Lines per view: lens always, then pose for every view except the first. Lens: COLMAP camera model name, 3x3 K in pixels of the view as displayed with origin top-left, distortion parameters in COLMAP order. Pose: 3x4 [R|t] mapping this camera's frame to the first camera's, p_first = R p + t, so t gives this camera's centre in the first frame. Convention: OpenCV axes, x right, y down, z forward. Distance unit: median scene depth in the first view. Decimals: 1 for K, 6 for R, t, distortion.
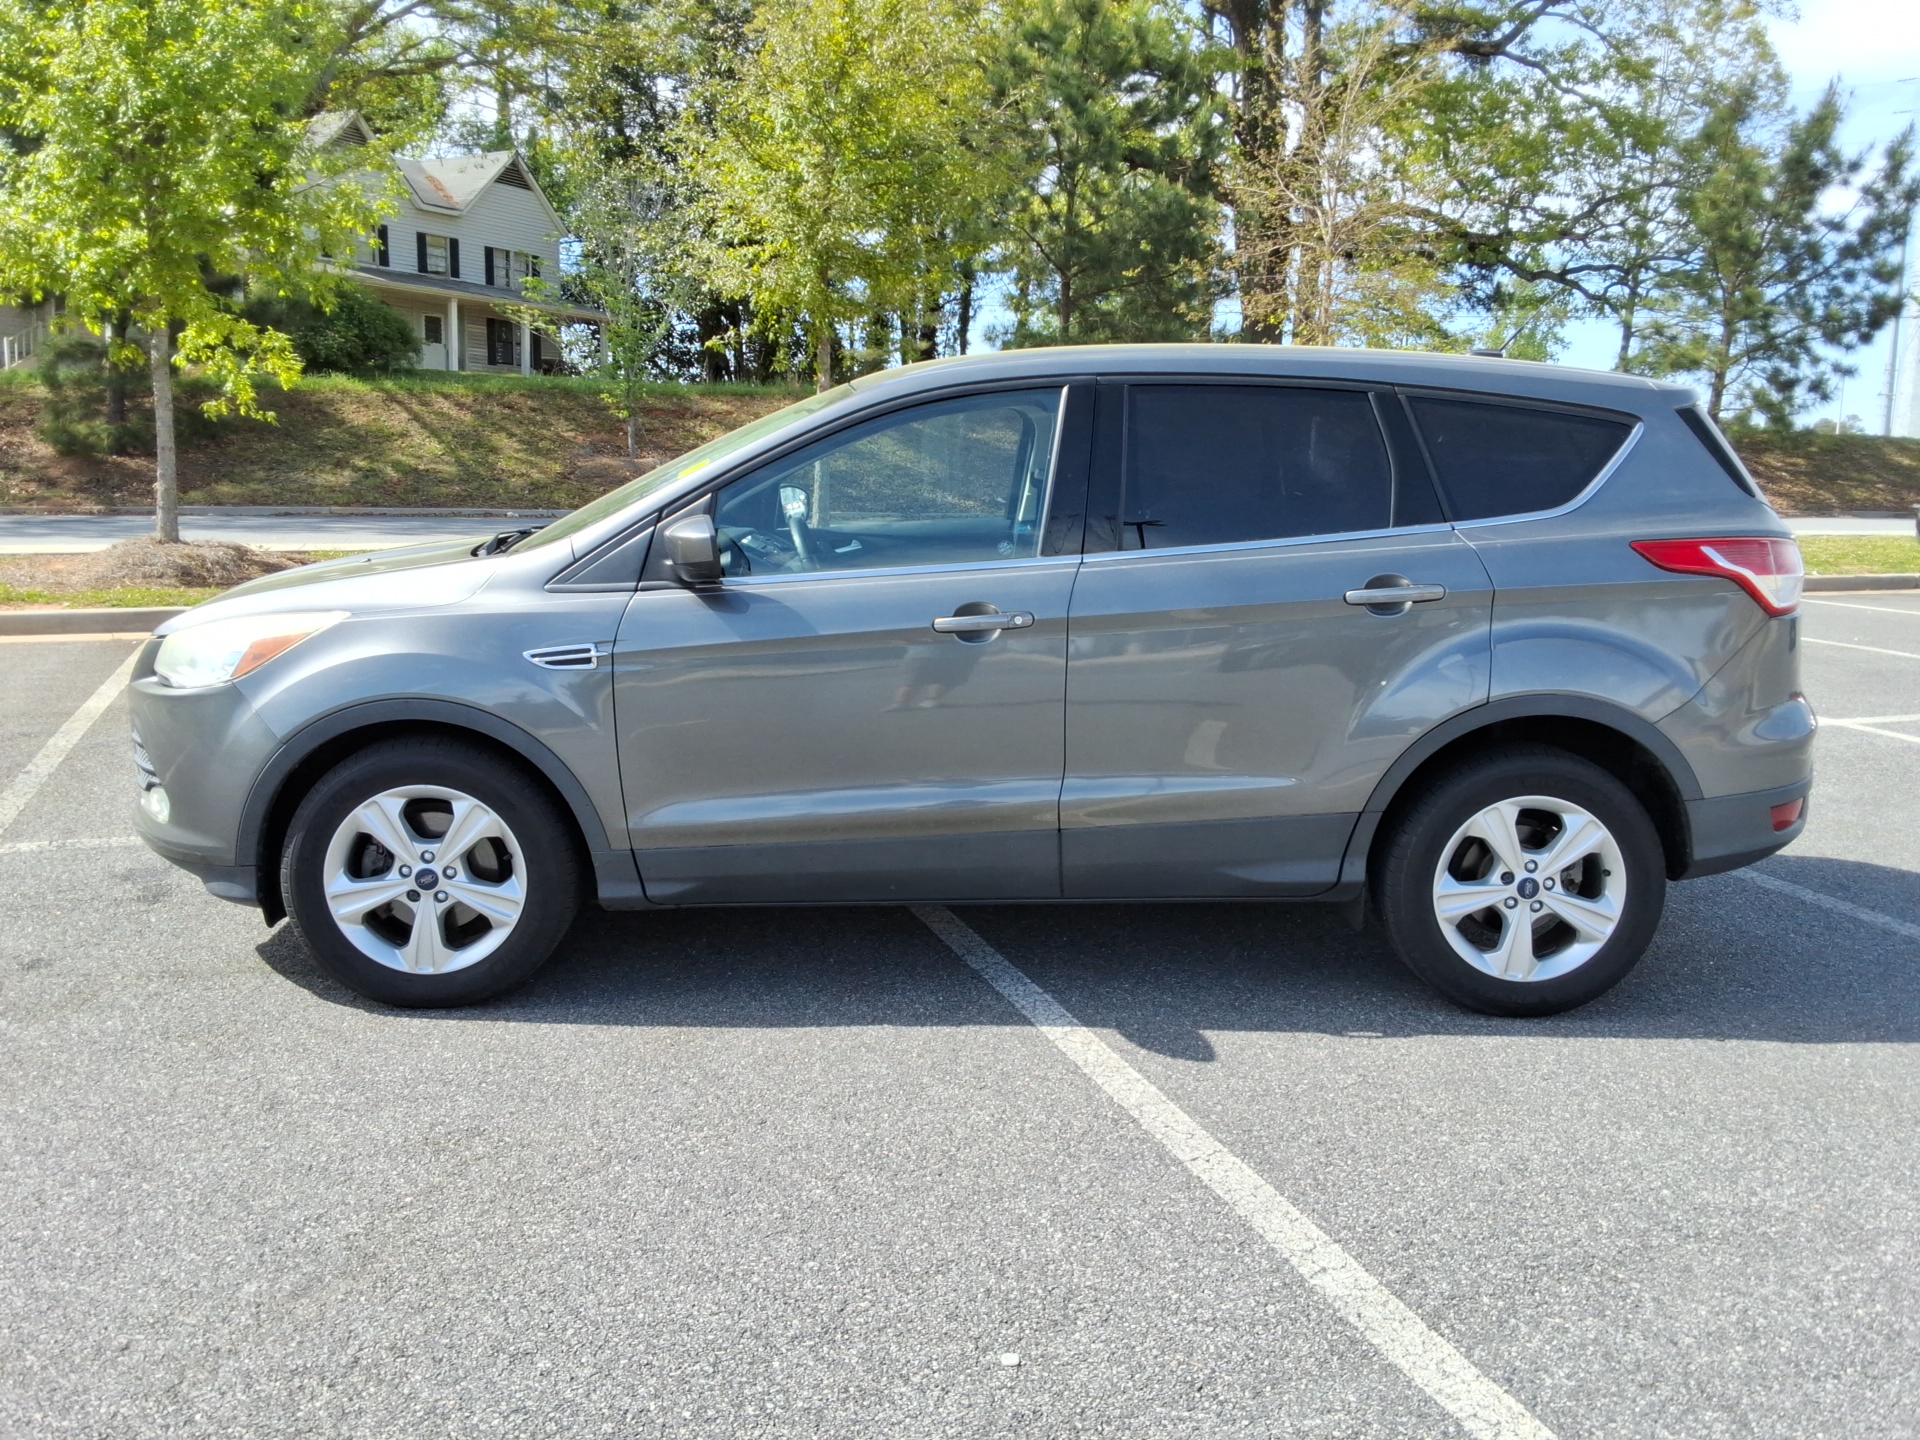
lens RADIAL K [[1541.7, 0, 977.5], [0, 1541.7, 714.2], [0, 0, 1]] dist [0.094196, -0.147556]
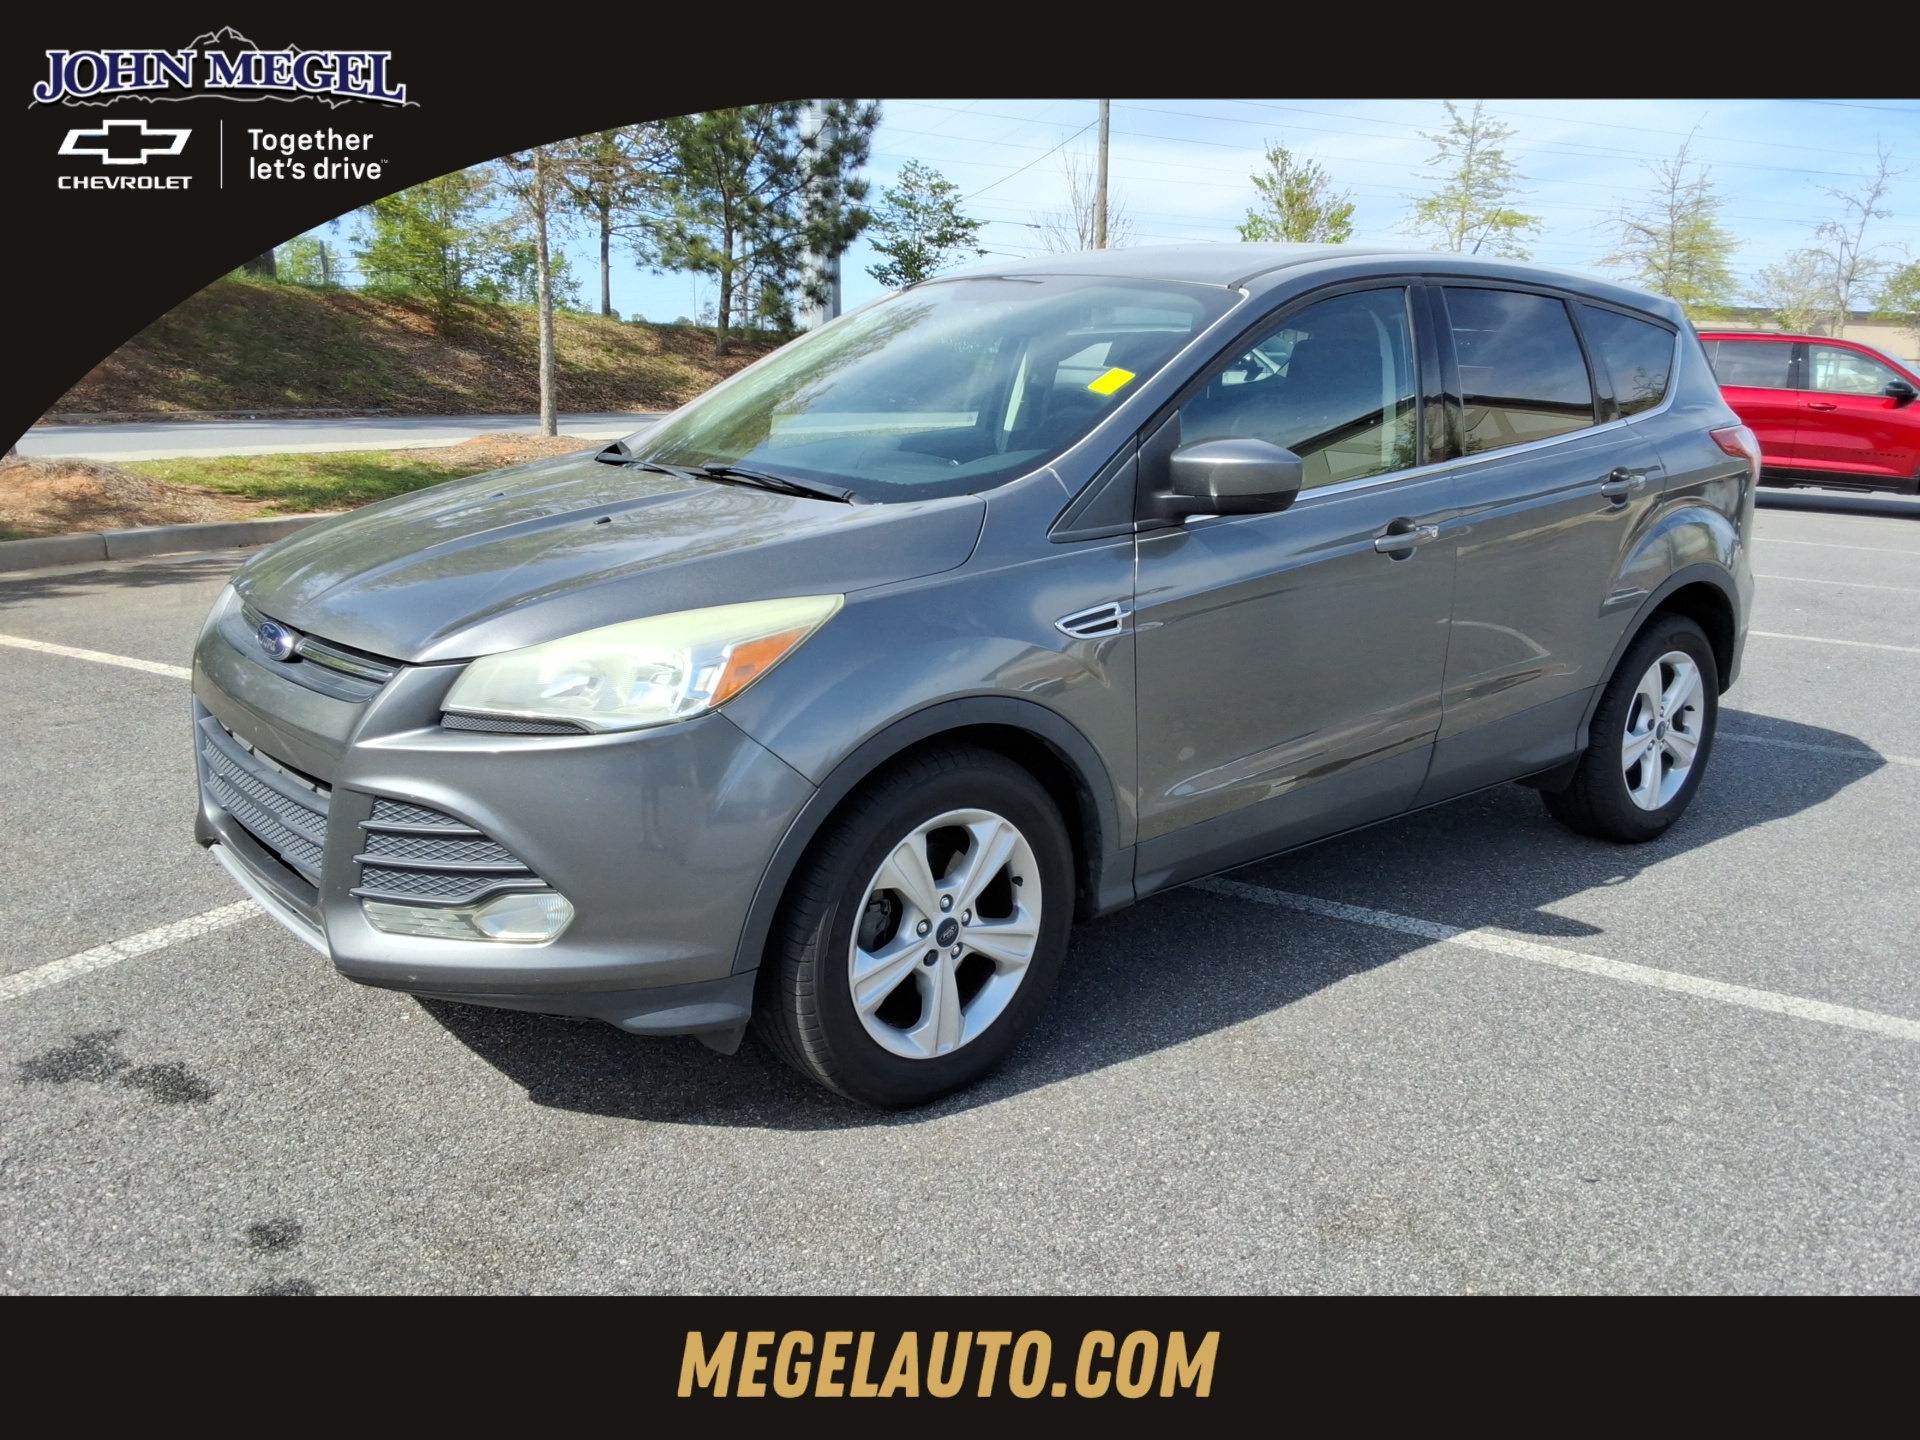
lens RADIAL K [[1541.7, 0, 977.5], [0, 1541.7, 714.2], [0, 0, 1]] dist [0.094196, -0.147556]
pose [[0.770634, -0.139755, 0.621765, -0.794913], [0.097837, 0.990037, 0.101269, -0.074607], [-0.629723, -0.017209, 0.776629, 0.404524]]
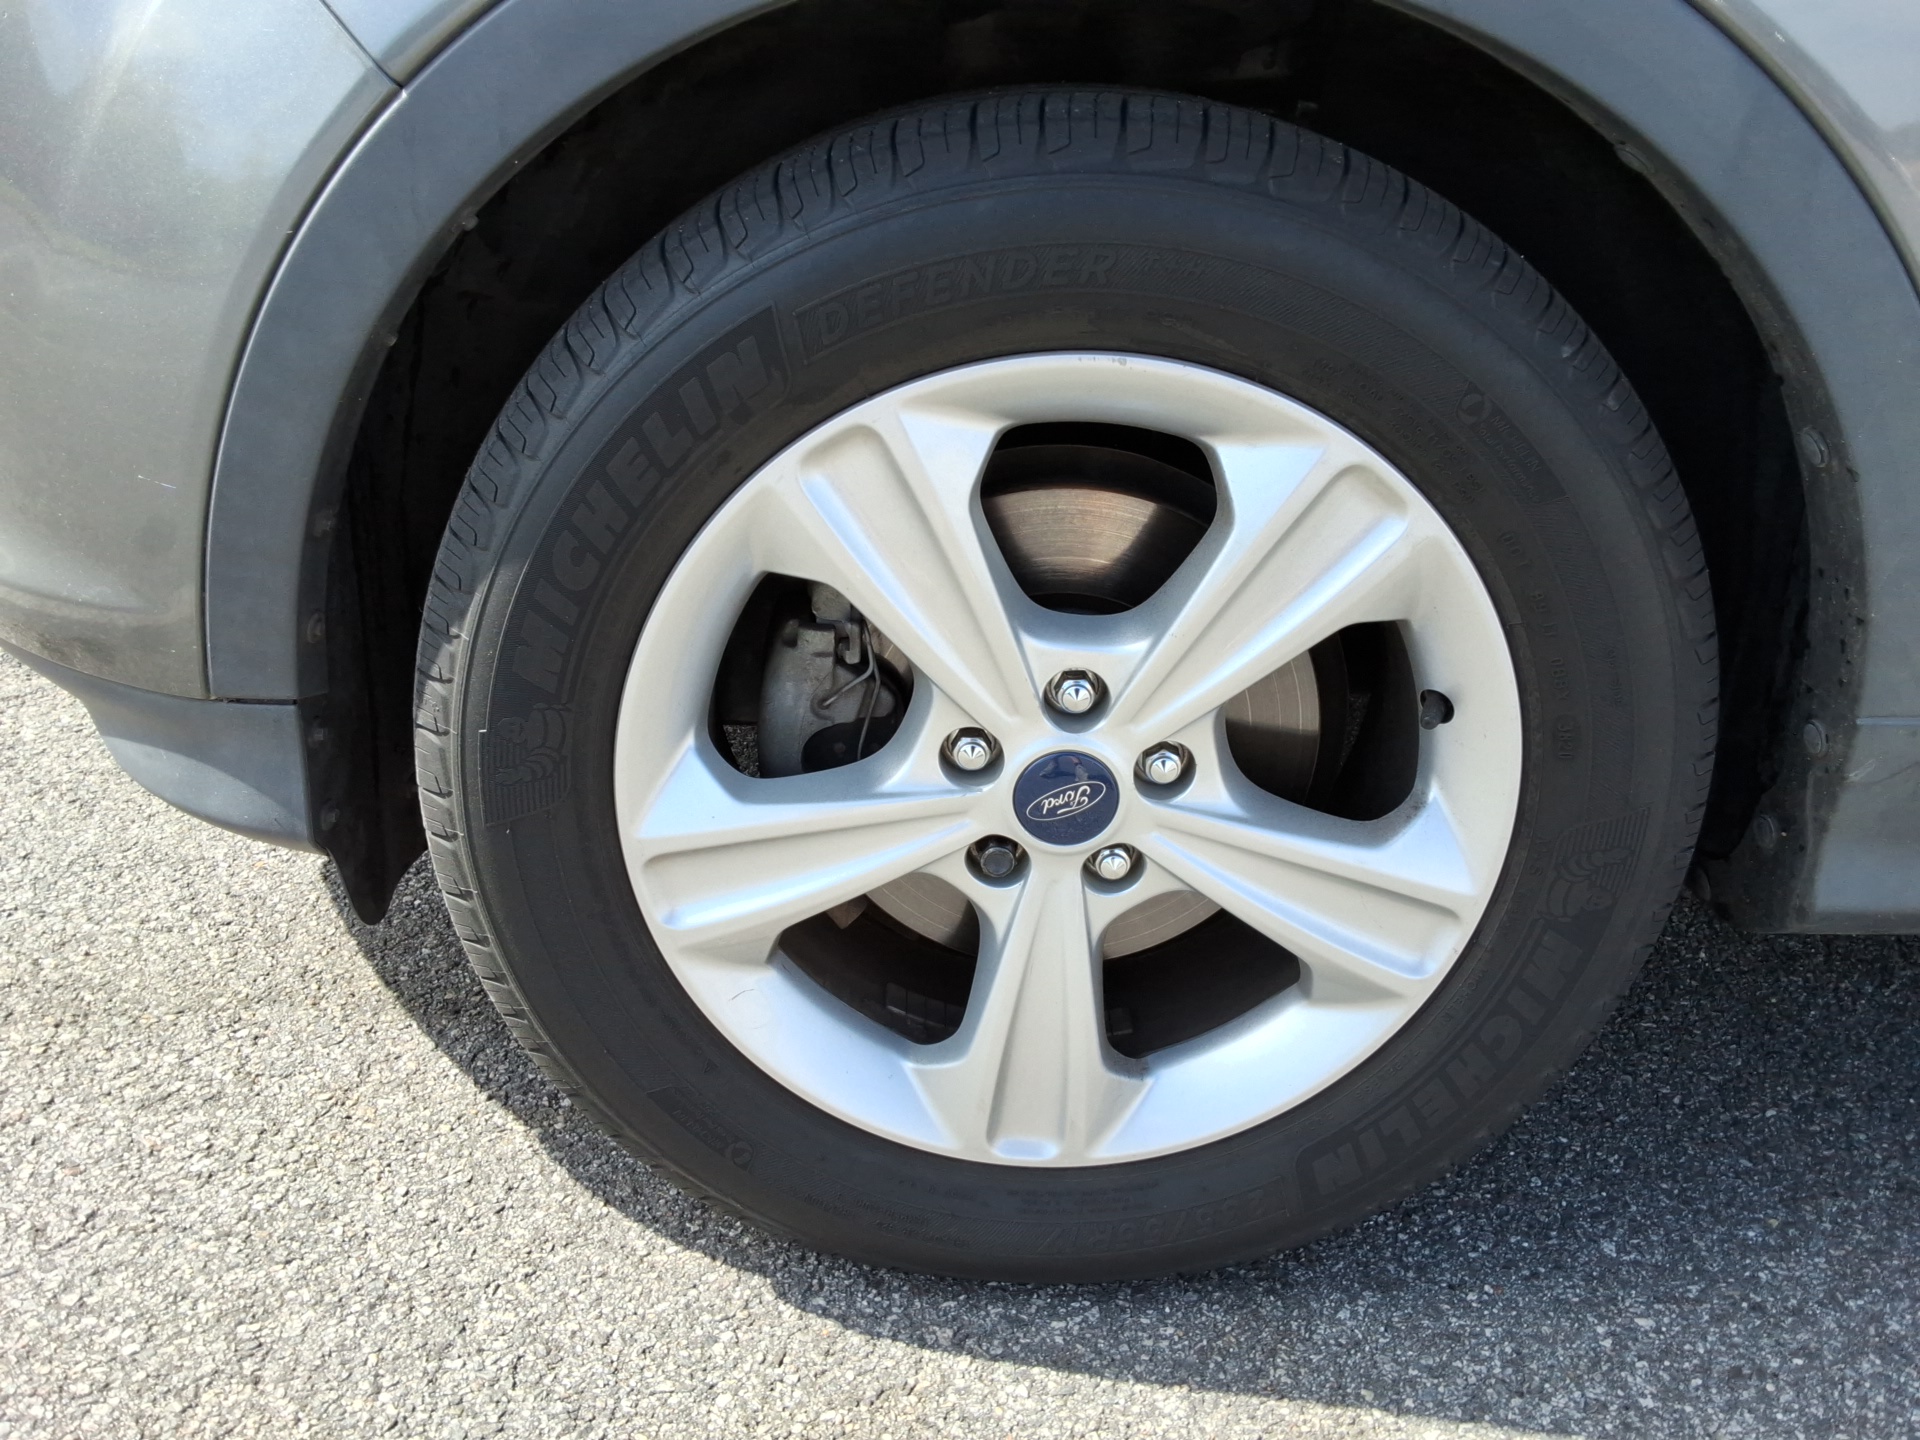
lens RADIAL K [[1541.7, 0, 977.5], [0, 1541.7, 714.2], [0, 0, 1]] dist [0.094196, -0.147556]
pose [[0.998355, 0.048618, -0.030396, -0.359063], [-0.040354, 0.972381, 0.229885, 0.044895], [0.040733, -0.228280, 0.972743, 0.788233]]
